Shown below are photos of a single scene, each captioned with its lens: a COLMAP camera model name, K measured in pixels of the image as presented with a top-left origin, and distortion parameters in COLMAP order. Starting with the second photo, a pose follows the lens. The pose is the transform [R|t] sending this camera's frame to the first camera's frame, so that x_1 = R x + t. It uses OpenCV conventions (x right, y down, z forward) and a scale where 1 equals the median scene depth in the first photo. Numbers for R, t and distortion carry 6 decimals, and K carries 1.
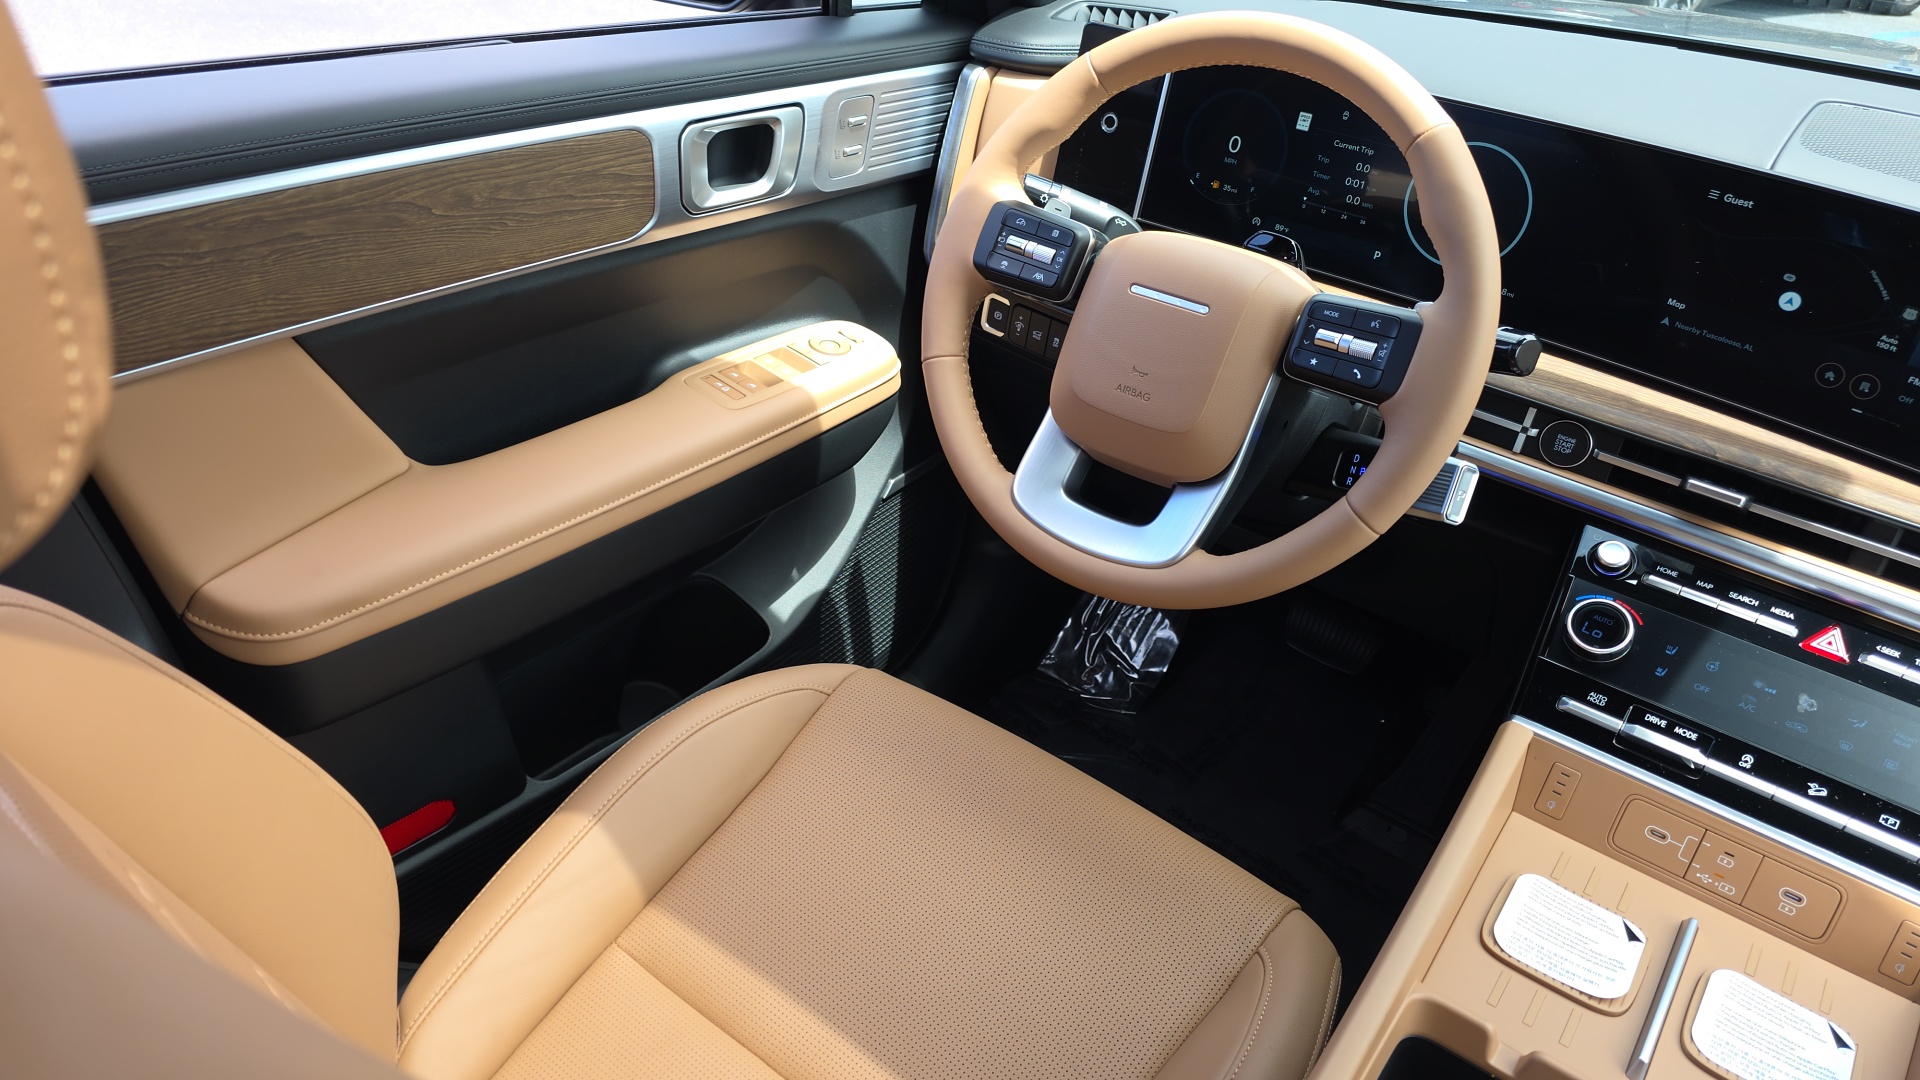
lens RADIAL K [[1313.1, 0, 954.5], [0, 1313.1, 522.4], [0, 0, 1]] dist [0.062112, -0.049845]
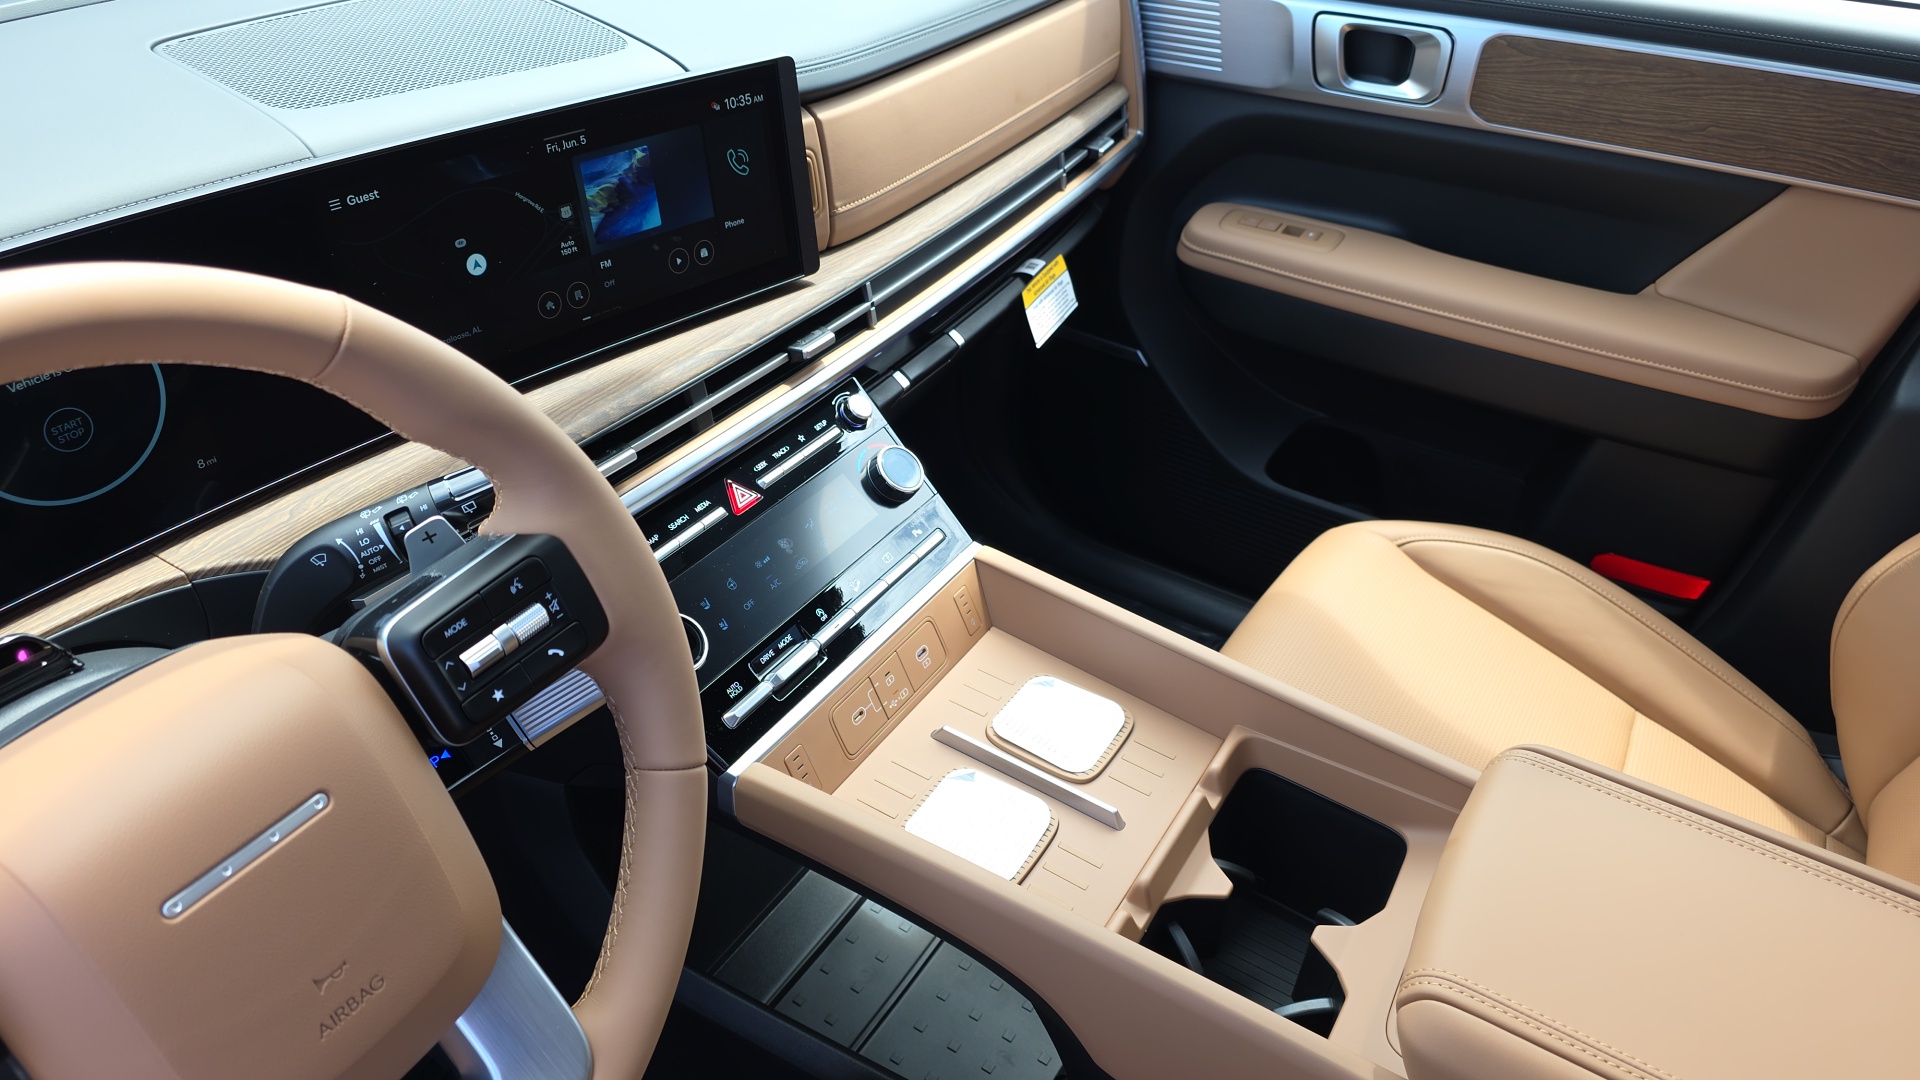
lens RADIAL K [[1294.5, 0, 938.8], [0, 1294.5, 530.2], [0, 0, 1]] dist [0.025206, -0.025568]
pose [[-0.084926, -0.635326, 0.767560, -0.154052], [0.484251, 0.646928, 0.589055, -0.407460], [-0.870798, 0.421718, 0.252716, 0.605431]]
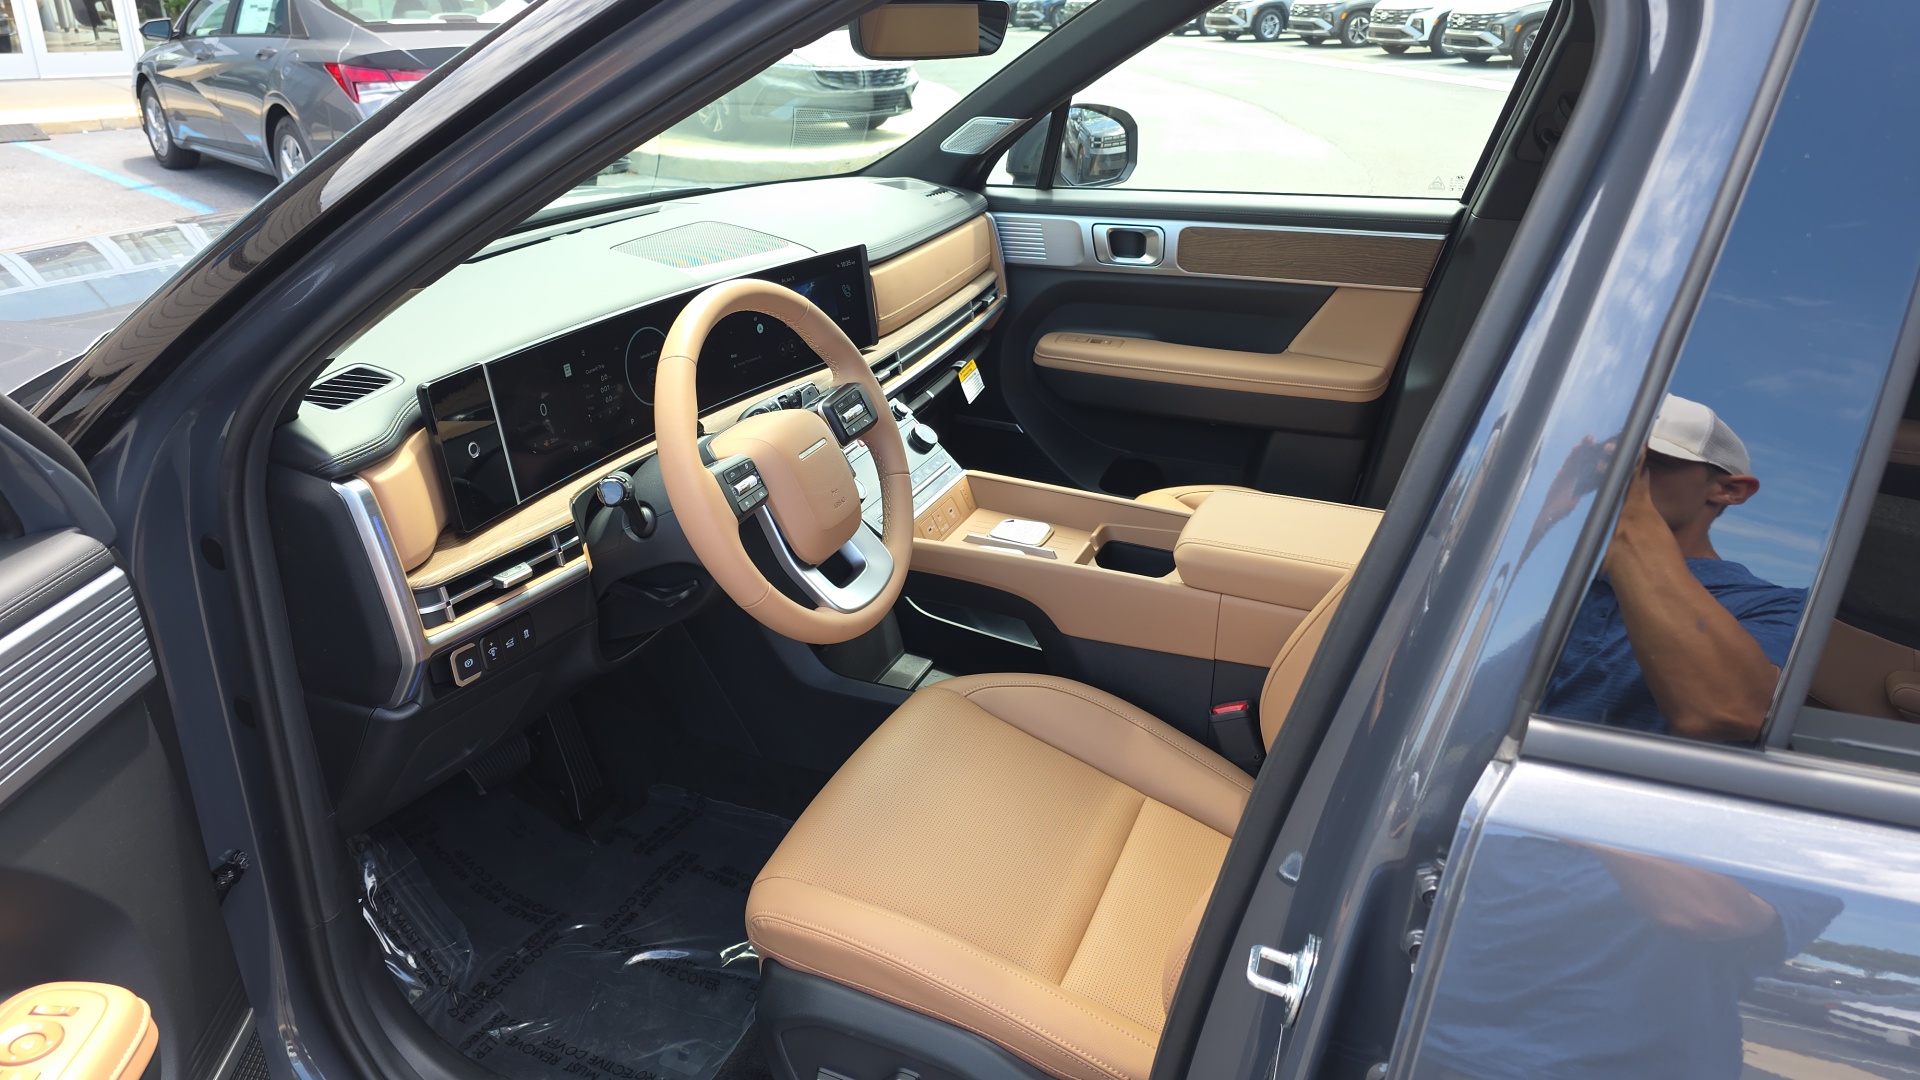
lens RADIAL K [[1308.0, 0, 929.2], [0, 1308.0, 555.3], [0, 0, 1]] dist [0.085743, -0.094145]
pose [[-0.238751, -0.469784, 0.849883, -1.309539], [0.487659, 0.698831, 0.523282, -0.852329], [-0.839754, 0.539387, 0.062248, 0.854763]]
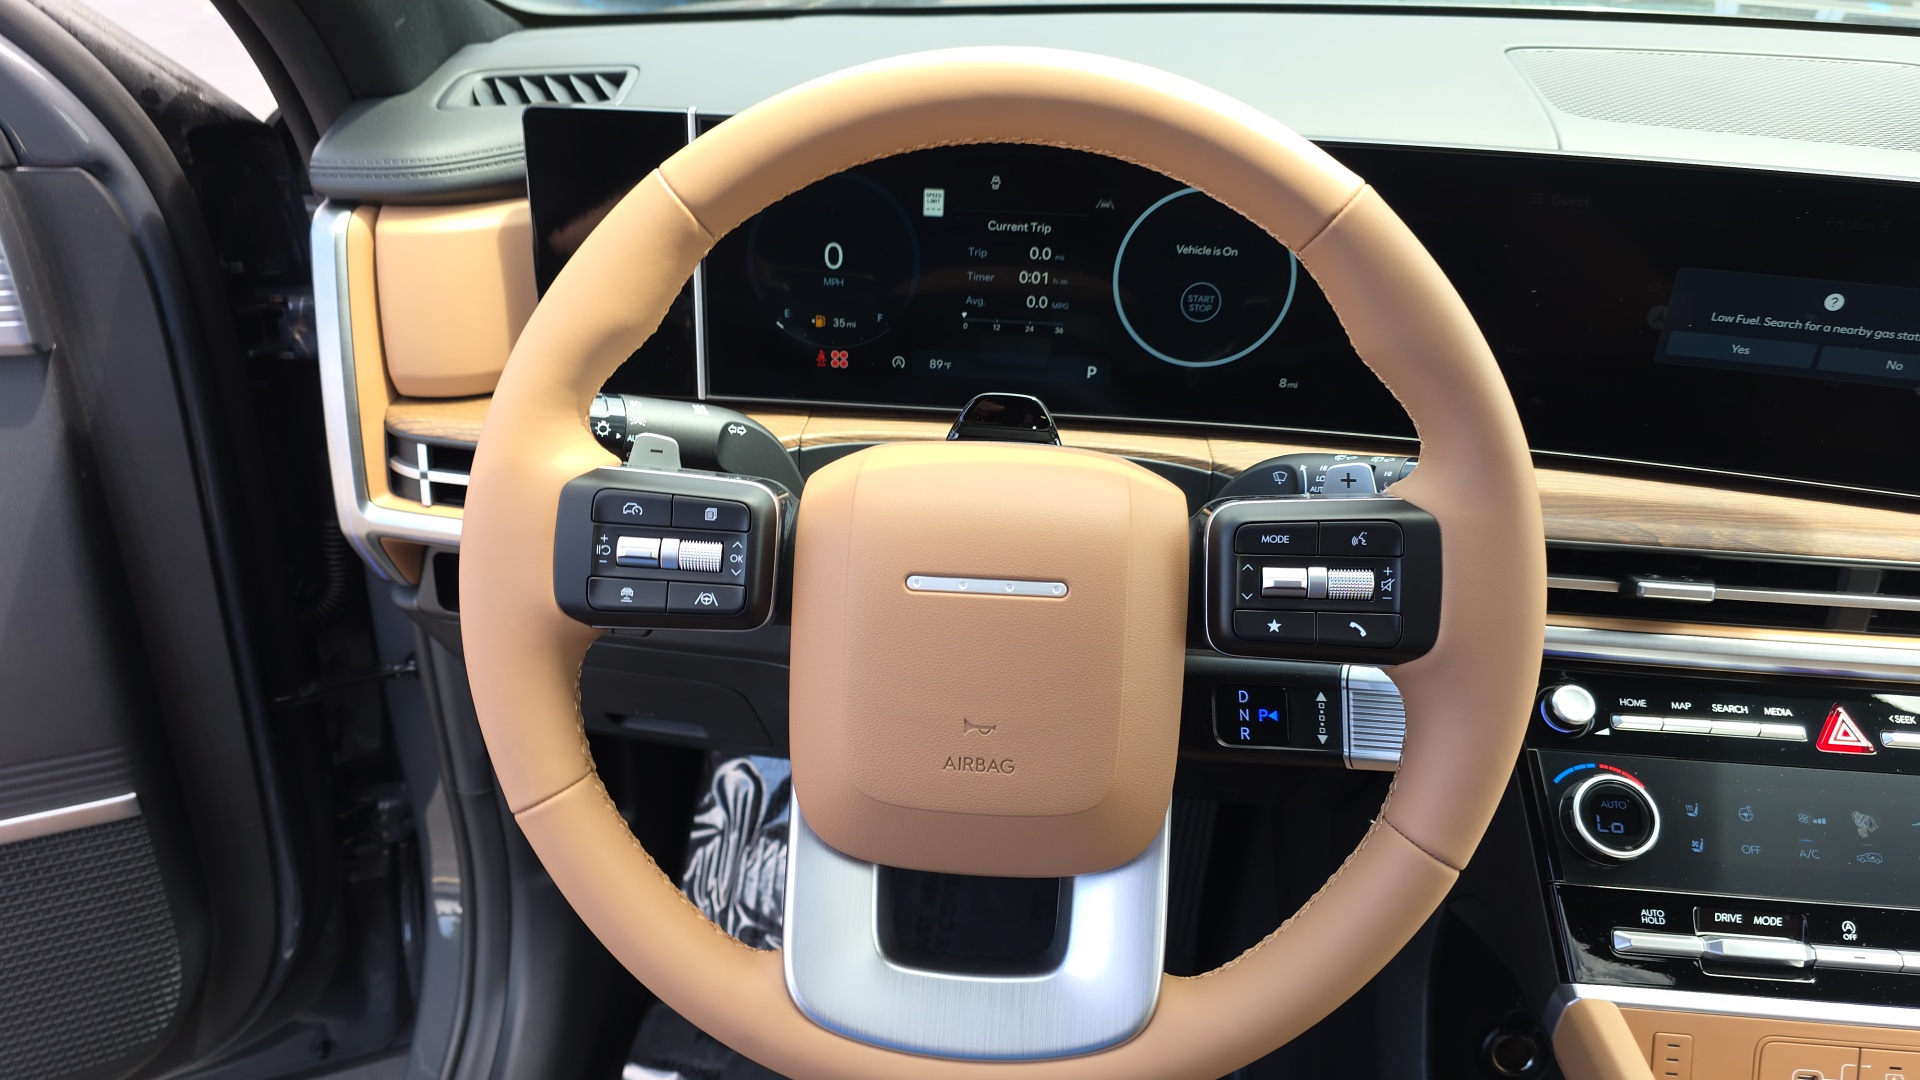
lens RADIAL K [[1308.0, 0, 929.2], [0, 1308.0, 555.3], [0, 0, 1]] dist [0.085743, -0.094145]
pose [[0.838692, -0.323182, 0.438349, -0.091963], [0.317667, 0.944086, 0.088255, -0.237980], [-0.442362, 0.065231, 0.894461, 0.525810]]
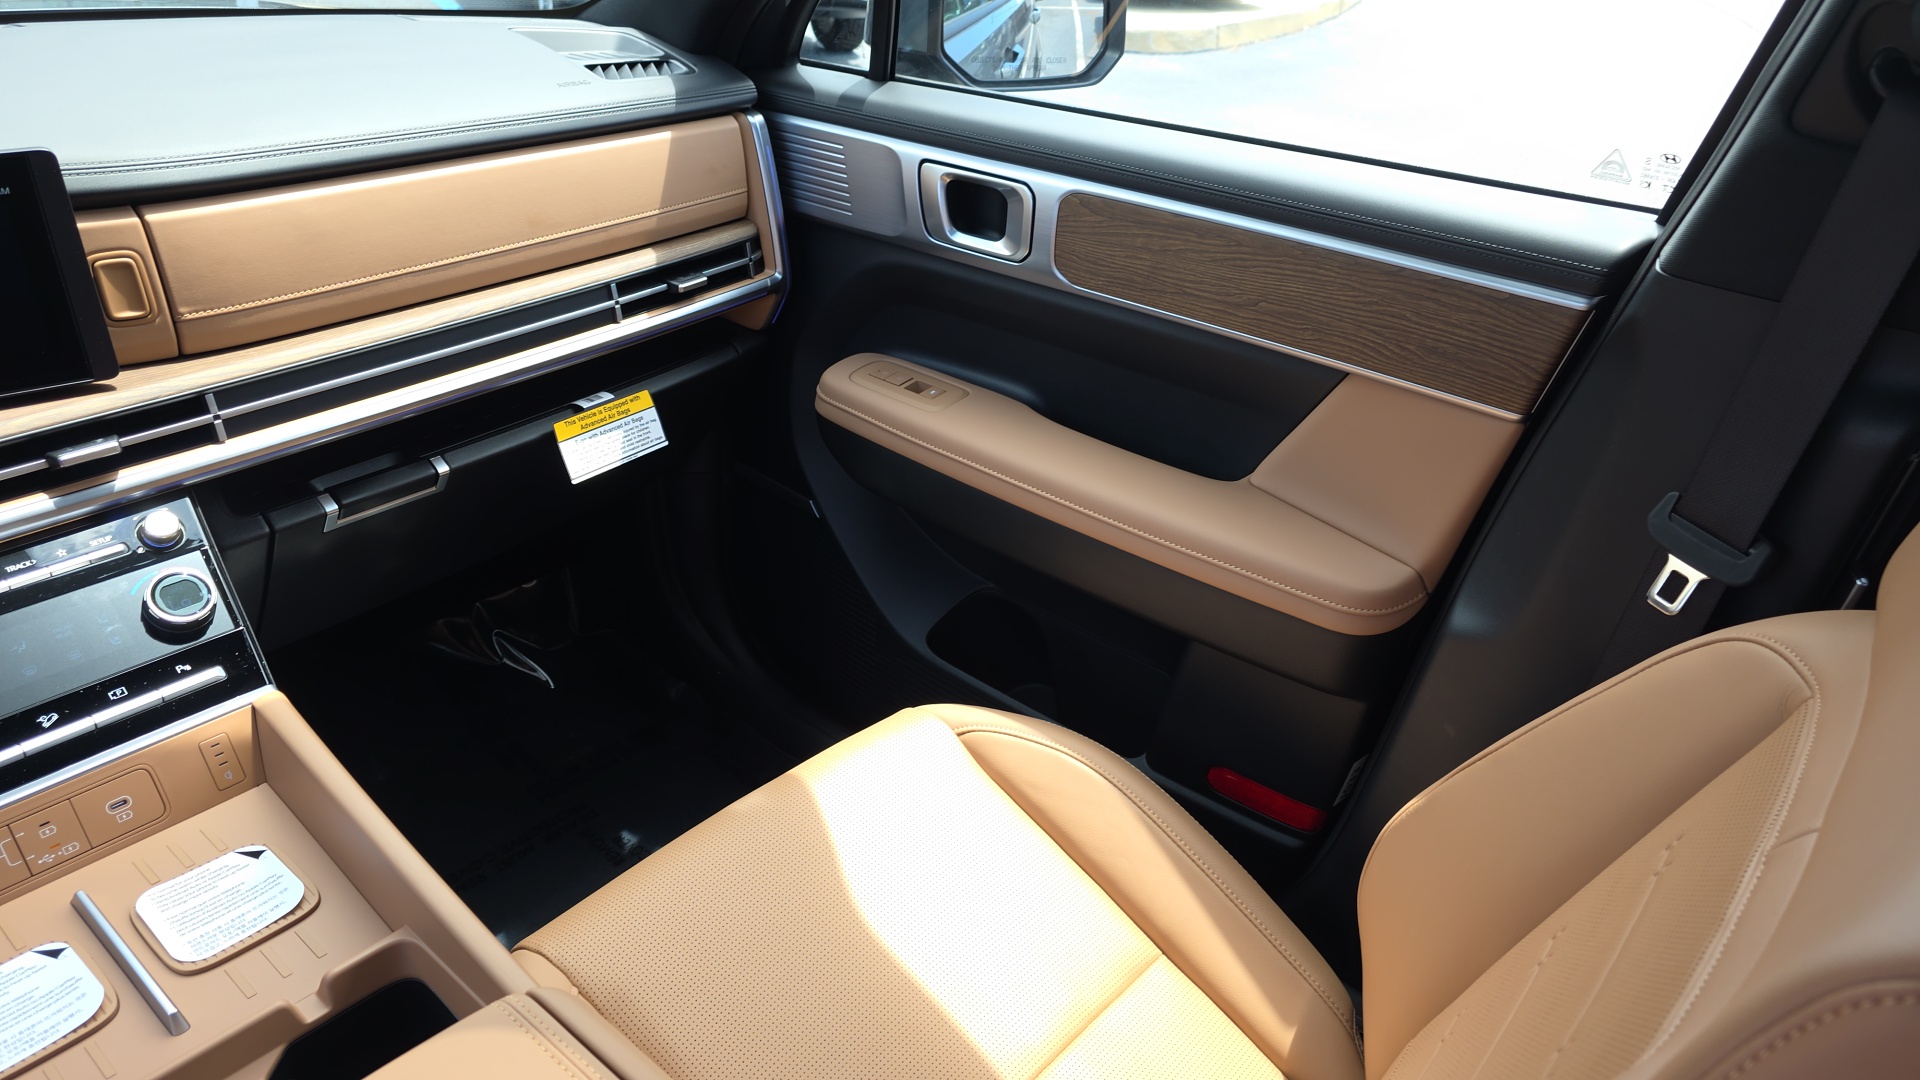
lens RADIAL K [[1281.1, 0, 979.2], [0, 1281.1, 536.0], [0, 0, 1]] dist [0.087369, -0.087415]
pose [[0.050953, -0.553083, 0.831567, -0.057923], [0.475911, 0.745476, 0.466663, -0.026894], [-0.878016, 0.371973, 0.301202, 0.034386]]
